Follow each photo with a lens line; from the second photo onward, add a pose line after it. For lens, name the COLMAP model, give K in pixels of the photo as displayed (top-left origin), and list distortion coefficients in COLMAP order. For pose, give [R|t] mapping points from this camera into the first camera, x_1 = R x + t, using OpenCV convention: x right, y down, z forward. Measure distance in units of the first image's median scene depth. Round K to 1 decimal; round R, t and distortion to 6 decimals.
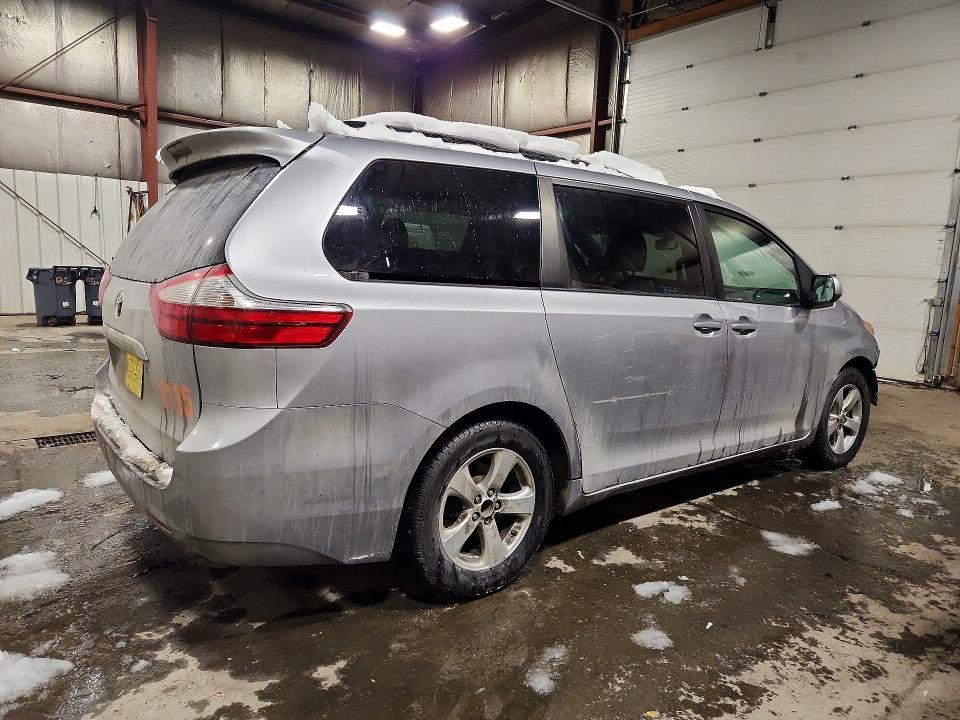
lens RADIAL K [[631.7, 0, 487.9], [0, 631.7, 357.8], [0, 0, 1]] dist [0.001155, -0.004409]
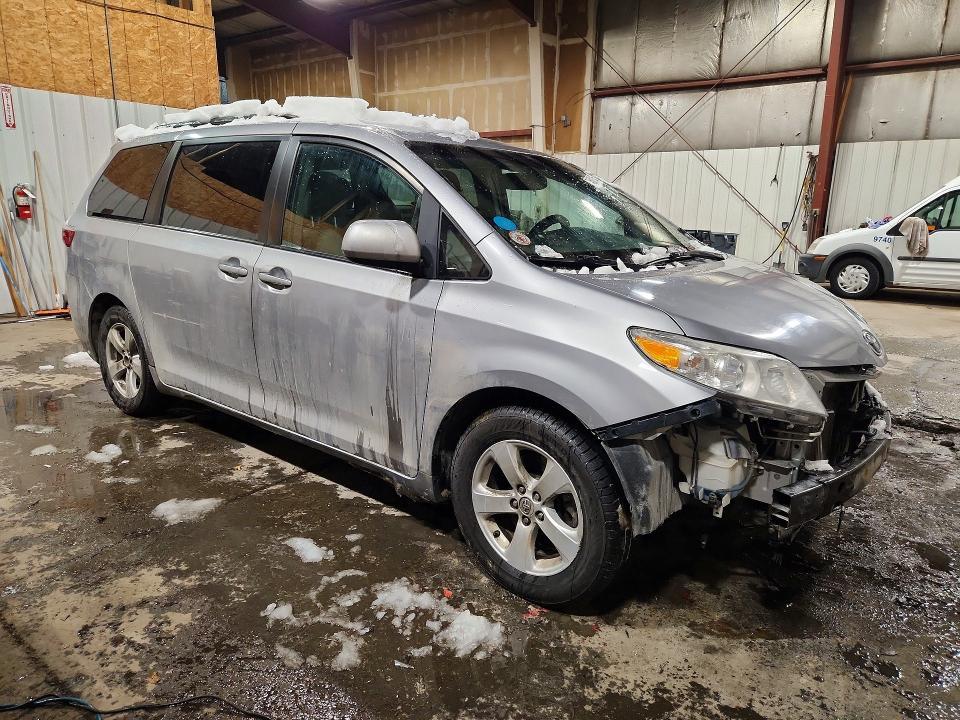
lens RADIAL K [[631.7, 0, 487.9], [0, 631.7, 357.8], [0, 0, 1]] dist [0.001155, -0.004409]
pose [[0.267761, 0.197235, -0.943081, 1.276627], [-0.156052, 0.974777, 0.159558, -0.124223], [0.950764, 0.104446, 0.291786, 1.014545]]
